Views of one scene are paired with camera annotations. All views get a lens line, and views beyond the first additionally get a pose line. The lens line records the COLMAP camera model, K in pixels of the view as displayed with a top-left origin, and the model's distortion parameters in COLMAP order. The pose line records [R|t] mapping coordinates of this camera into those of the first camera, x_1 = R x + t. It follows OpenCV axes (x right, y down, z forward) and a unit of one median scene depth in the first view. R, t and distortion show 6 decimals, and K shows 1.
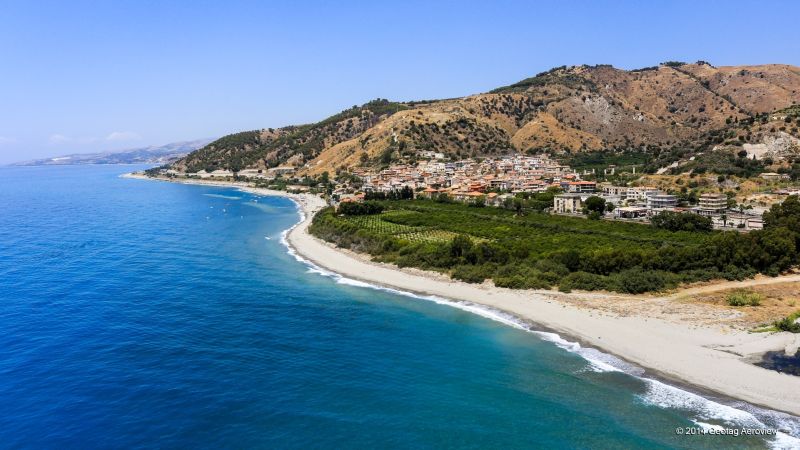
lens RADIAL K [[886.2, 0, 400.0], [0, 886.2, 225.0], [0, 0, 1]] dist [0.093668, 0.012958]
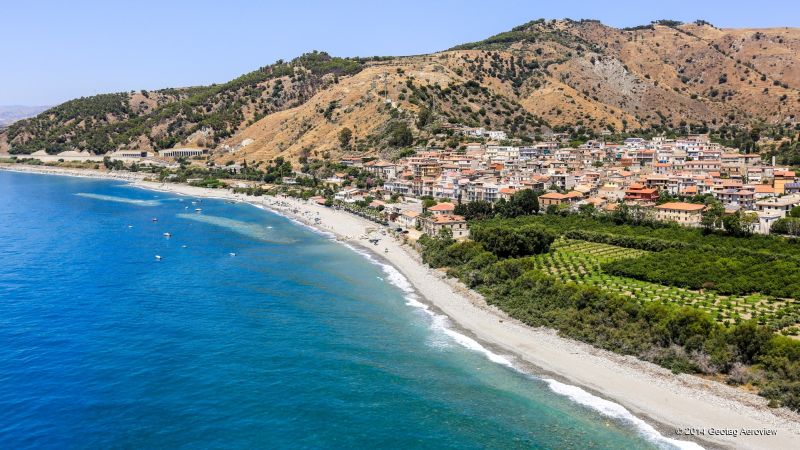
lens RADIAL K [[886.2, 0, 400.0], [0, 886.2, 225.0], [0, 0, 1]] dist [0.093668, 0.012958]
pose [[0.972480, -0.009479, 0.232792, -0.125820], [0.004061, 0.999710, 0.023746, -0.022733], [-0.232949, -0.022147, 0.972237, 0.309197]]
